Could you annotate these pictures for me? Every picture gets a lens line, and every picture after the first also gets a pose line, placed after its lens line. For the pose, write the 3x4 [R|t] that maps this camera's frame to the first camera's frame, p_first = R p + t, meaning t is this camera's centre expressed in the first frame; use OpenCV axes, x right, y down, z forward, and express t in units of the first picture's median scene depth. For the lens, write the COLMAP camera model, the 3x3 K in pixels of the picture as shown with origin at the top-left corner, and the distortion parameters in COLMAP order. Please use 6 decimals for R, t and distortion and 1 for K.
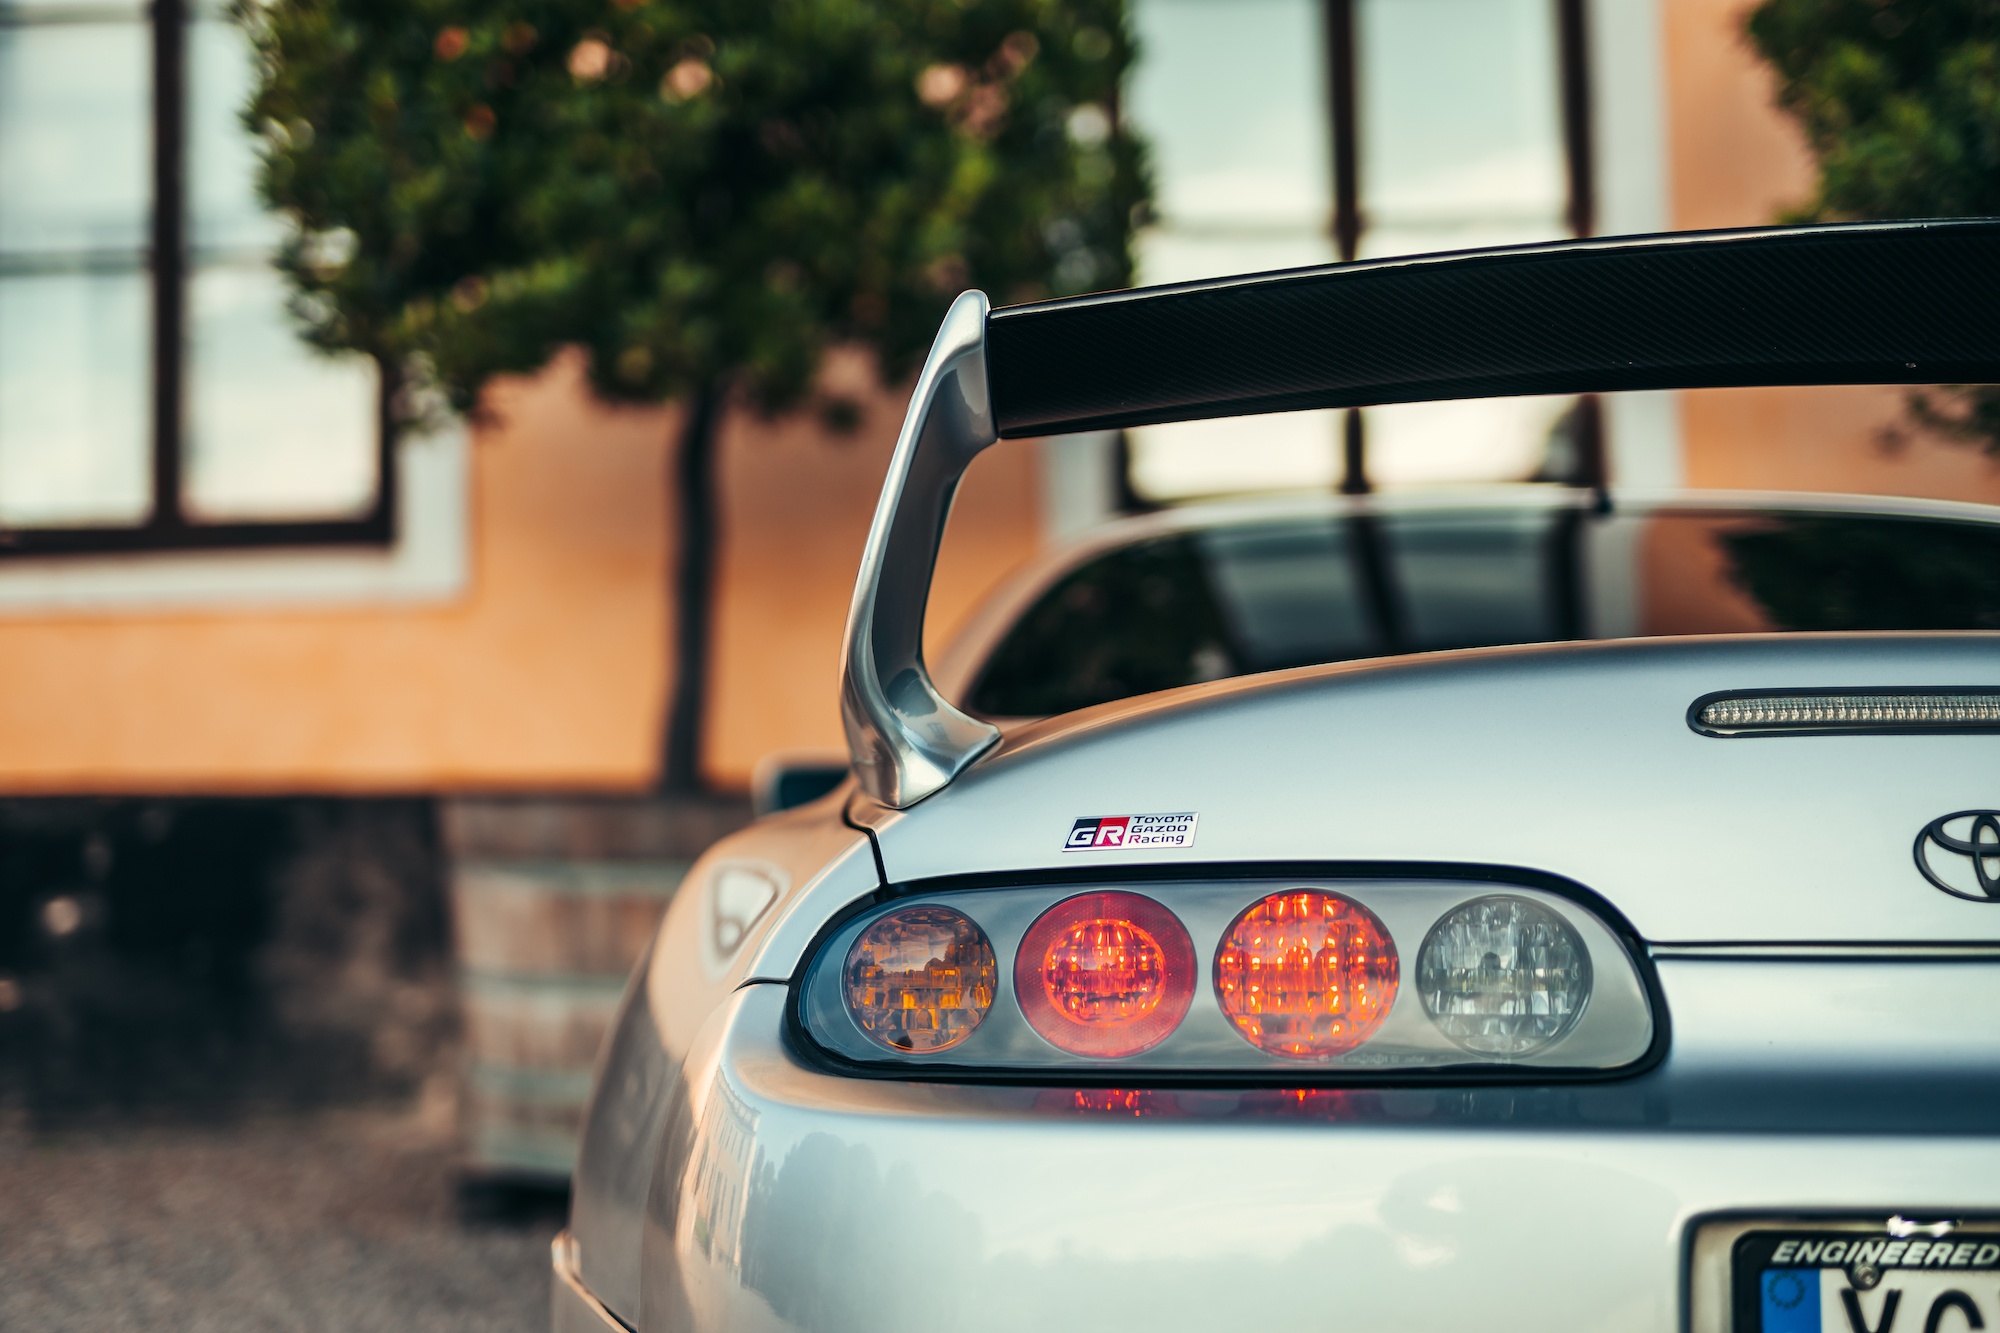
lens RADIAL K [[2813.6, 0, 1016.1], [0, 2813.6, 682.7], [0, 0, 1]] dist [0.018275, 0.000000]
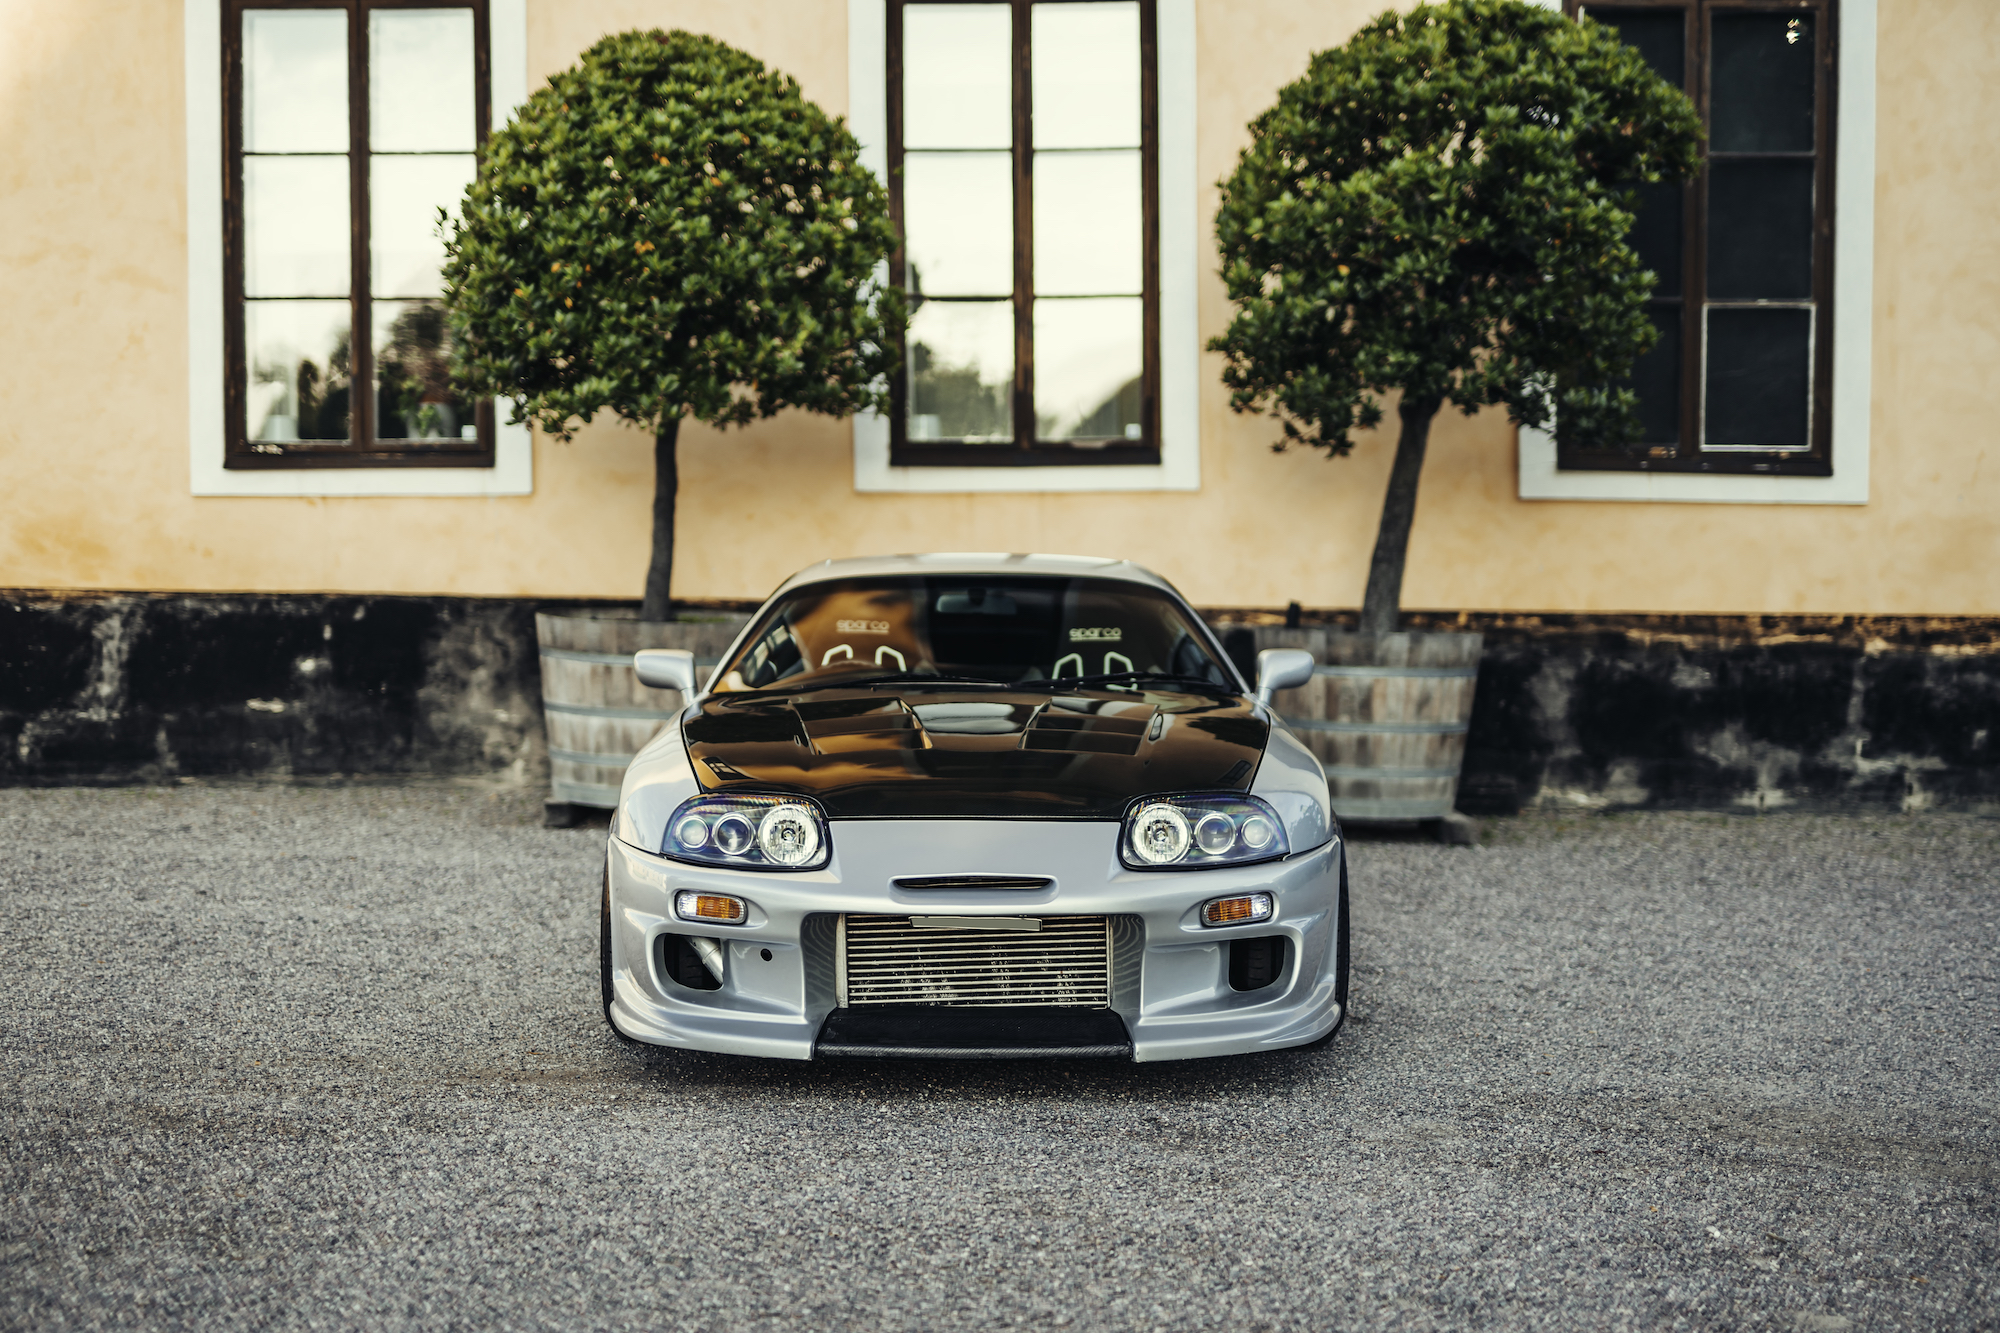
lens RADIAL K [[2813.6, 0, 1011.8], [0, 2813.6, 661.0], [0, 0, 1]] dist [0.018275, 0.000000]
pose [[0.999312, 0.015583, 0.033648, 0.071605], [-0.018765, 0.995165, 0.096409, -0.140895], [-0.031983, -0.096974, 0.994773, -1.110574]]
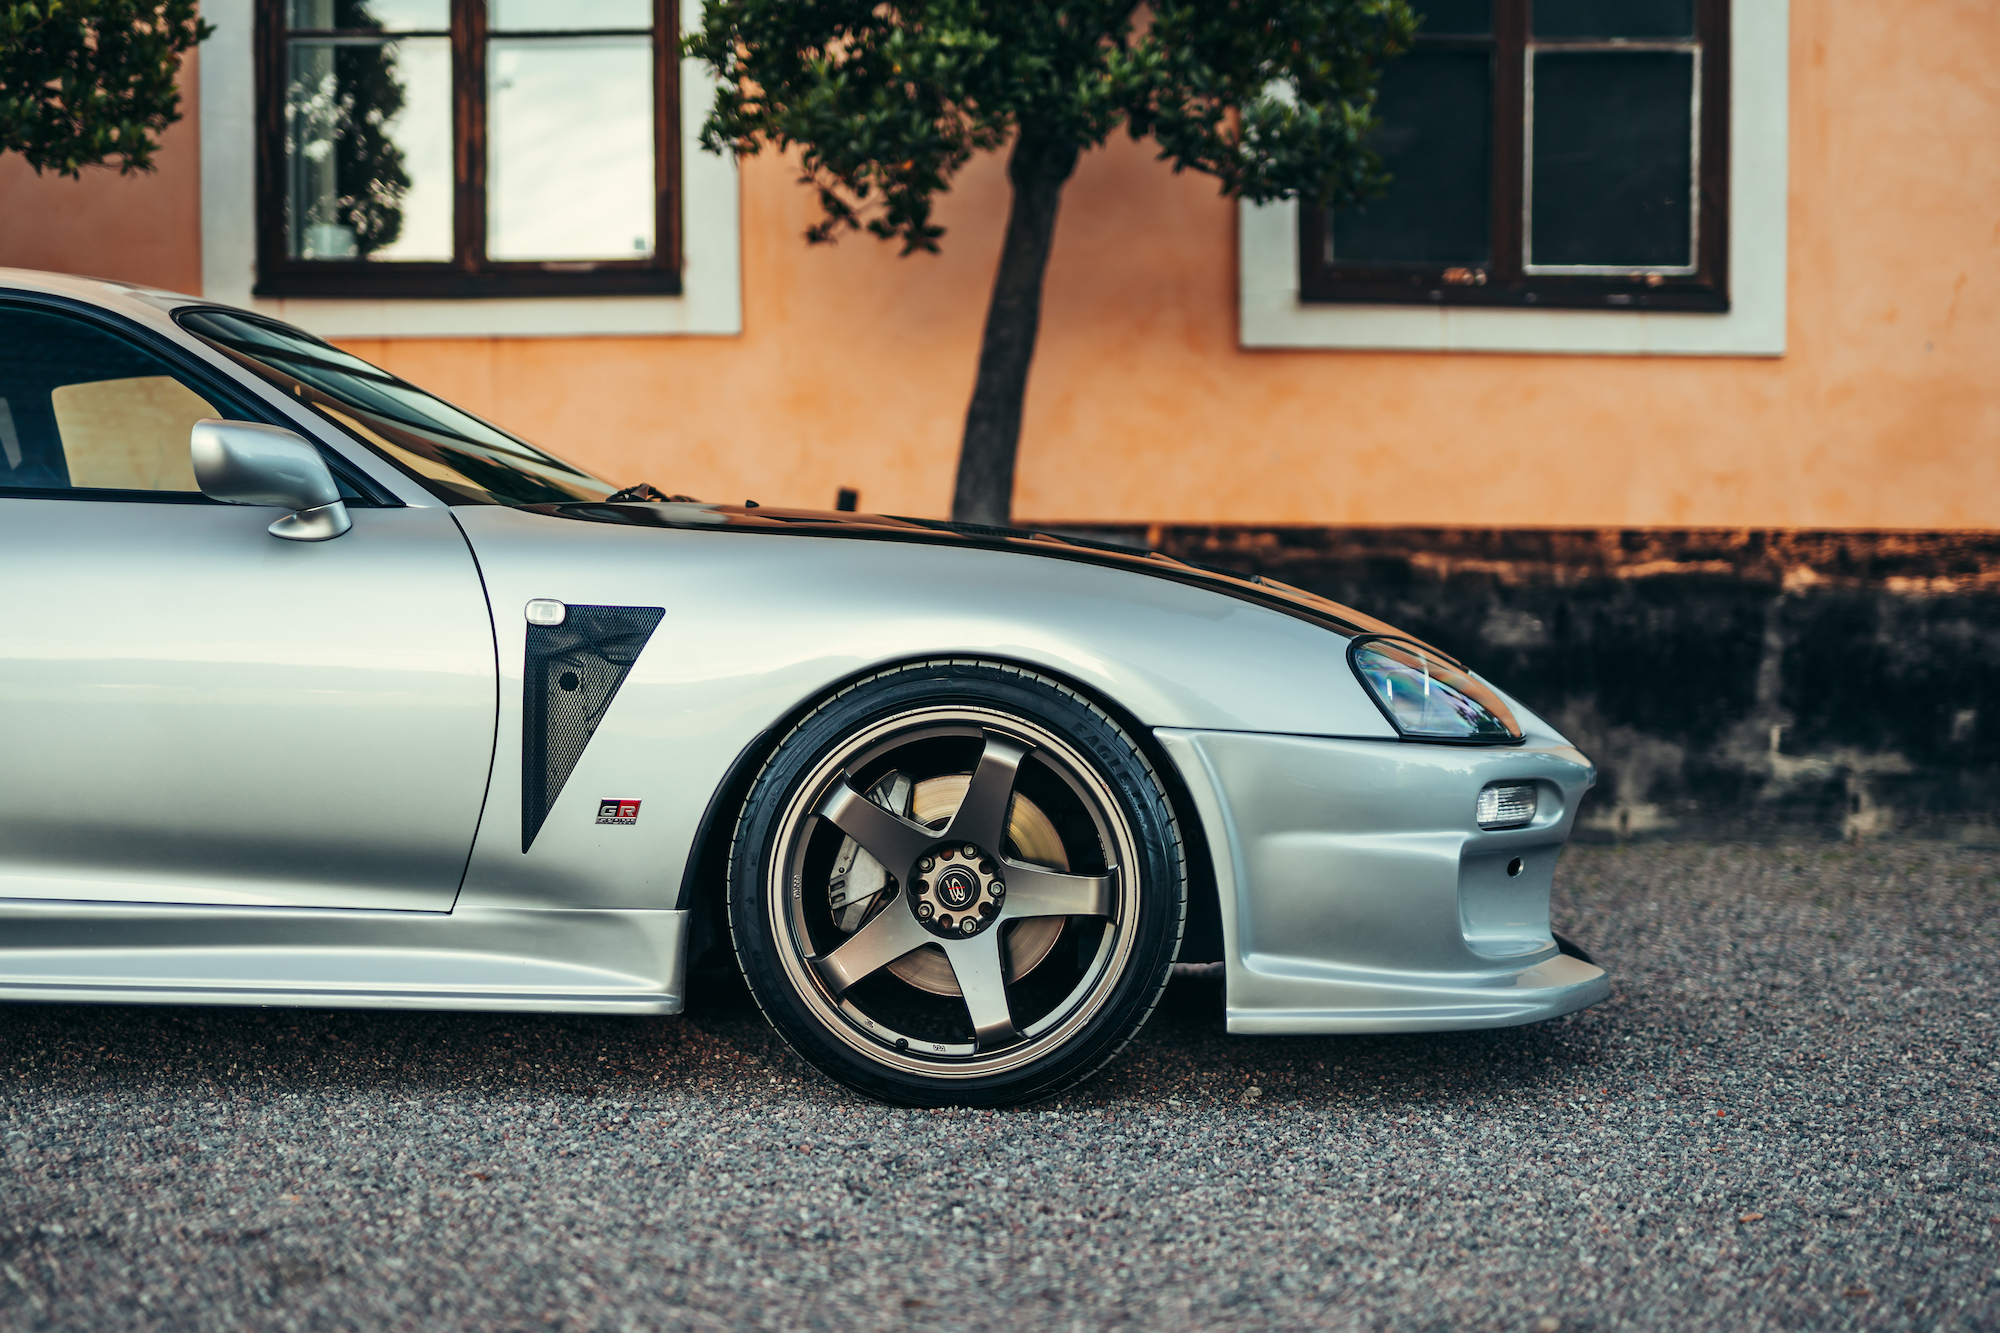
lens RADIAL K [[2813.6, 0, 1018.0], [0, 2813.6, 663.8], [0, 0, 1]] dist [0.018275, 0.000000]
pose [[0.999102, 0.017042, 0.038778, 0.409423], [-0.019543, 0.997691, 0.065043, 0.021540], [-0.037580, -0.065743, 0.997129, -0.246959]]
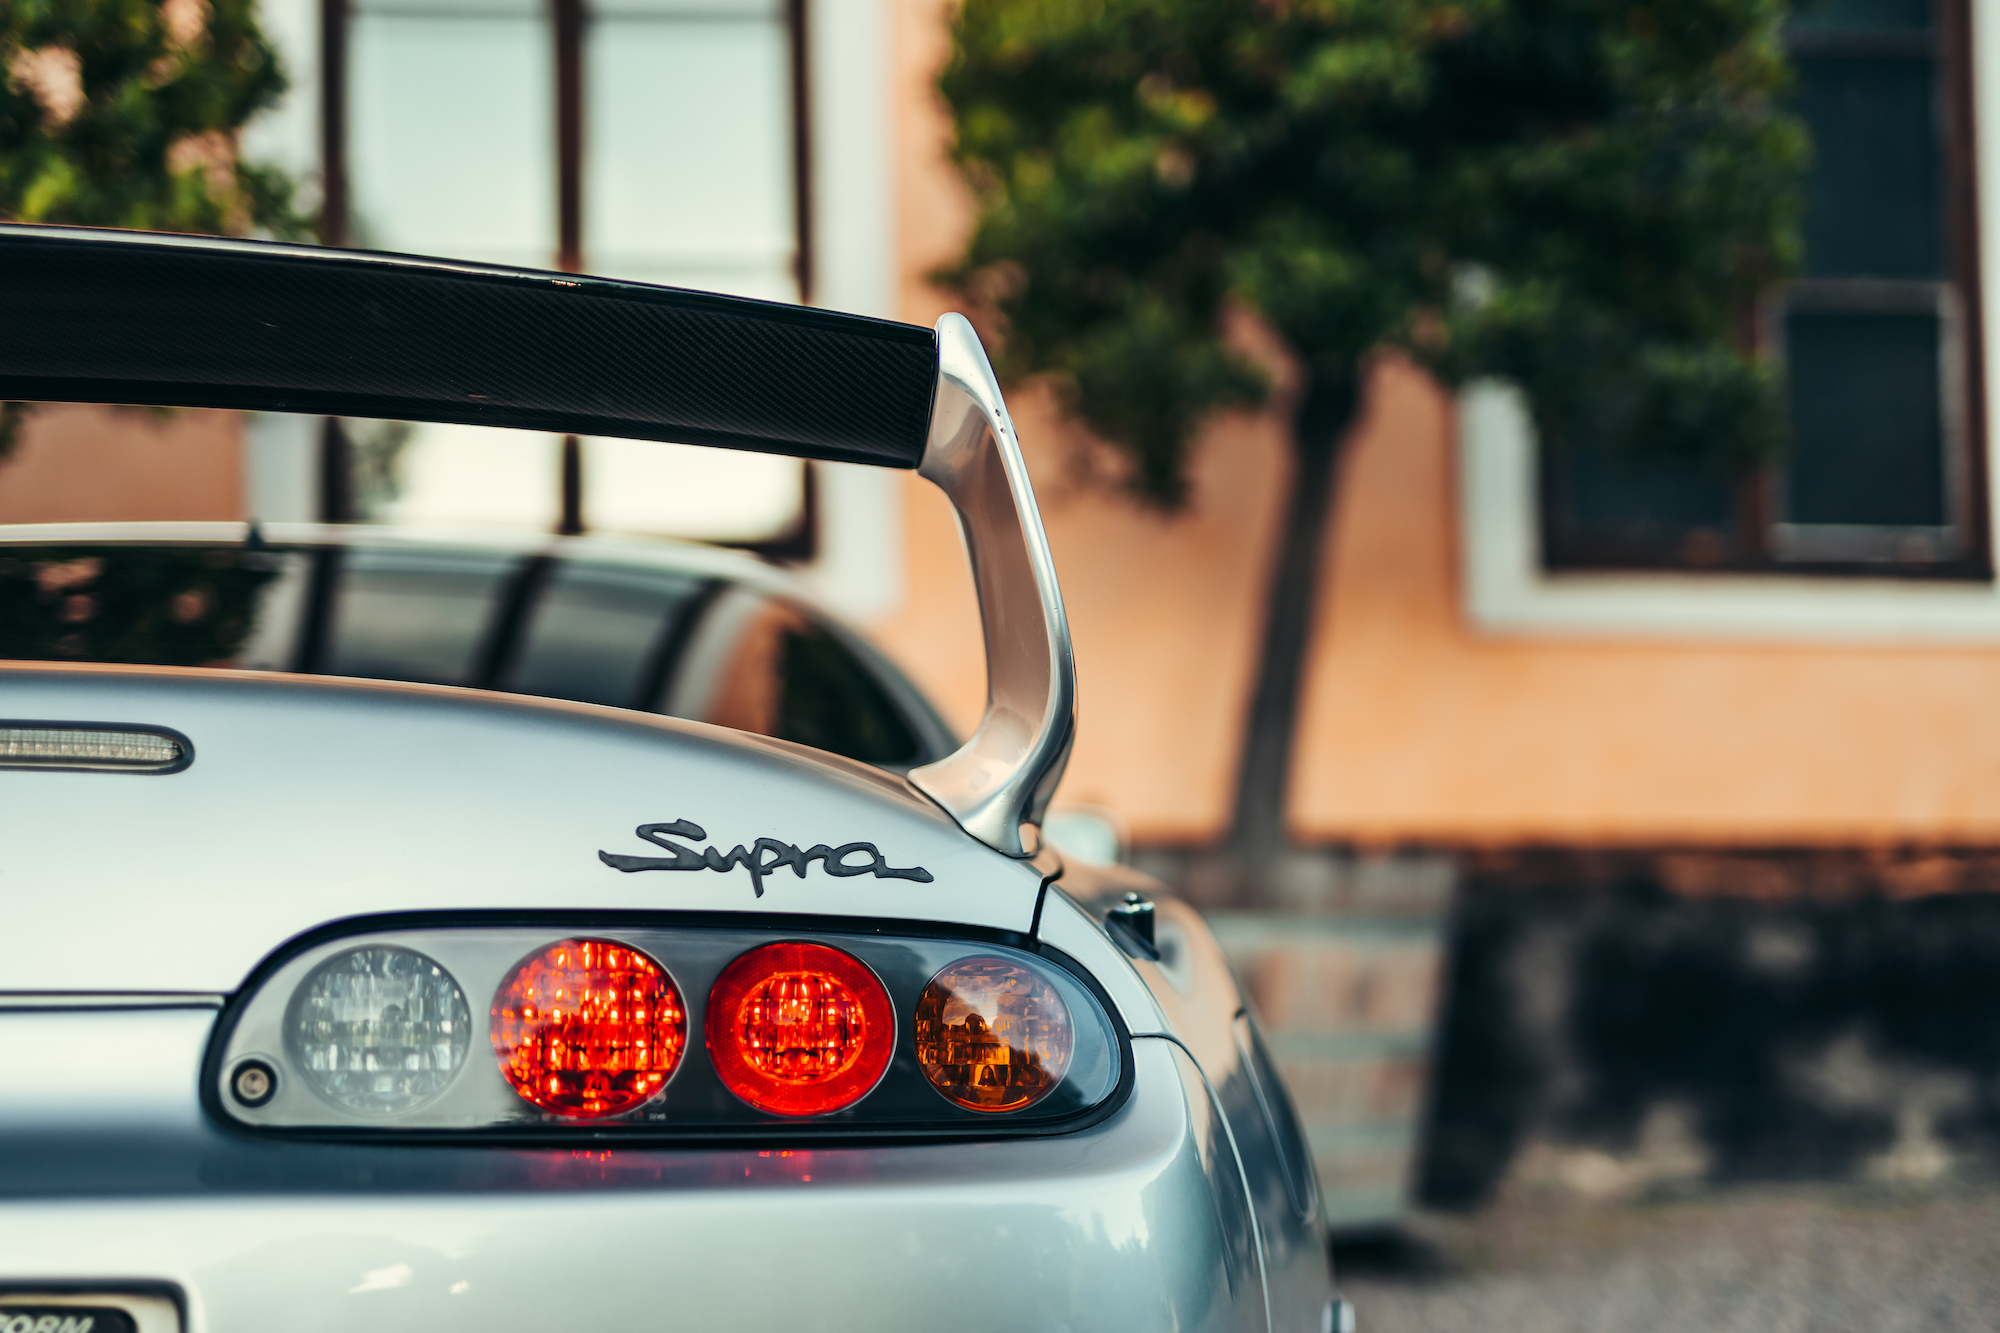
lens RADIAL K [[2813.6, 0, 1004.9], [0, 2813.6, 668.2], [0, 0, 1]] dist [0.018275, 0.000000]
pose [[0.988374, 0.015788, 0.151218, 0.163384], [-0.012122, 0.999611, -0.025129, 0.001265], [-0.151556, 0.023003, 0.988181, 0.006371]]
